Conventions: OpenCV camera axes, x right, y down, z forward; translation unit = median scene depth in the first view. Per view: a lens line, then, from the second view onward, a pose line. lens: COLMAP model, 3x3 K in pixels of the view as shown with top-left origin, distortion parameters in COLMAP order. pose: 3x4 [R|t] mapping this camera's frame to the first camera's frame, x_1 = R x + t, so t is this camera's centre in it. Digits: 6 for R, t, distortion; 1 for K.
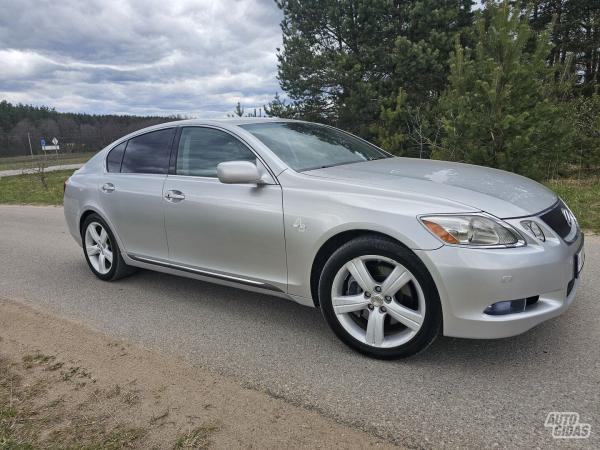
lens RADIAL K [[411.6, 0, 300.0], [0, 411.6, 225.0], [0, 0, 1]] dist [0.090314, -0.097181]
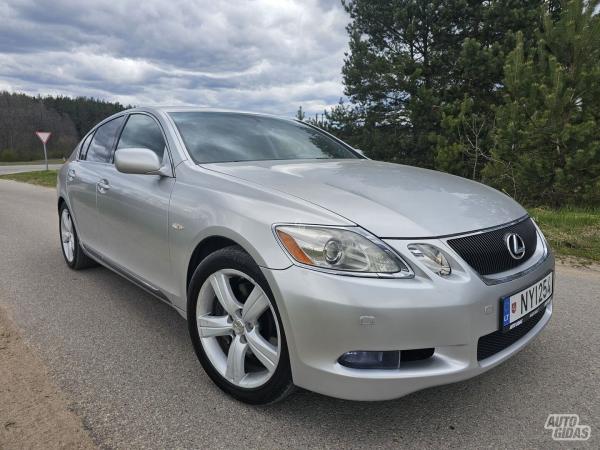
lens RADIAL K [[405.2, 0, 300.0], [0, 405.2, 225.0], [0, 0, 1]] dist [0.047572, -0.035378]
pose [[0.975118, 0.085752, -0.204432, 0.093659], [-0.089103, 0.995996, -0.007226, -0.003650], [0.202994, 0.025261, 0.978854, 0.053022]]
